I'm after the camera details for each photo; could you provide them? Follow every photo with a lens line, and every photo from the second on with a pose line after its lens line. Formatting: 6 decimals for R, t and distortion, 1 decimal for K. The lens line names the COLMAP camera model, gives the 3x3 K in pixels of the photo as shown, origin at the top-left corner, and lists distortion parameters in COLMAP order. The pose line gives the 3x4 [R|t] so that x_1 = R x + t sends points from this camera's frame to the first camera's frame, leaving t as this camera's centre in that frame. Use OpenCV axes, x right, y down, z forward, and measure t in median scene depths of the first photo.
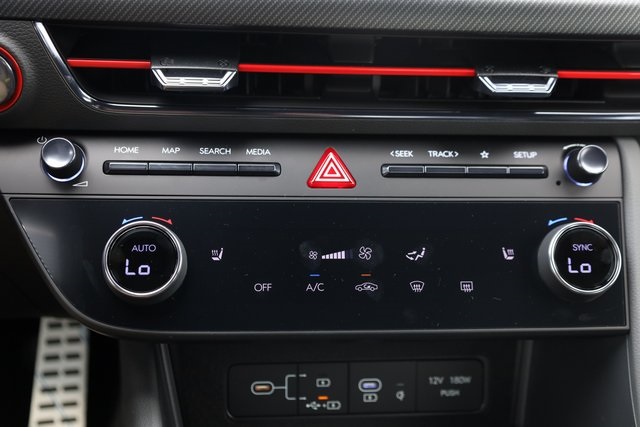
lens RADIAL K [[869.3, 0, 326.7], [0, 869.3, 213.2], [0, 0, 1]] dist [-0.025751, 0.000000]
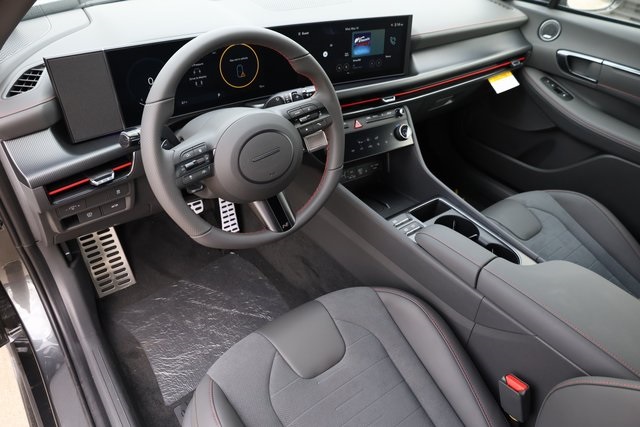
lens RADIAL K [[452.7, 0, 315.0], [0, 452.7, 214.3], [0, 0, 1]] dist [-0.005868, 0.000376]
pose [[0.895173, -0.272945, 0.352372, -1.231671], [0.199956, 0.952474, 0.229807, -0.199061], [-0.398350, -0.135258, 0.907206, -1.244386]]
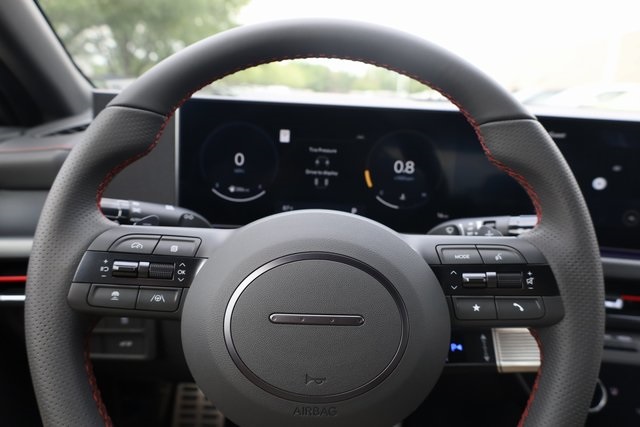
lens RADIAL K [[452.7, 0, 321.0], [0, 452.7, 212.3], [0, 0, 1]] dist [-0.005868, 0.000376]
pose [[0.982909, 0.047580, -0.177835, -0.610945], [-0.086254, 0.972453, -0.216553, -0.071291], [0.162633, 0.228191, 0.959937, -0.201822]]
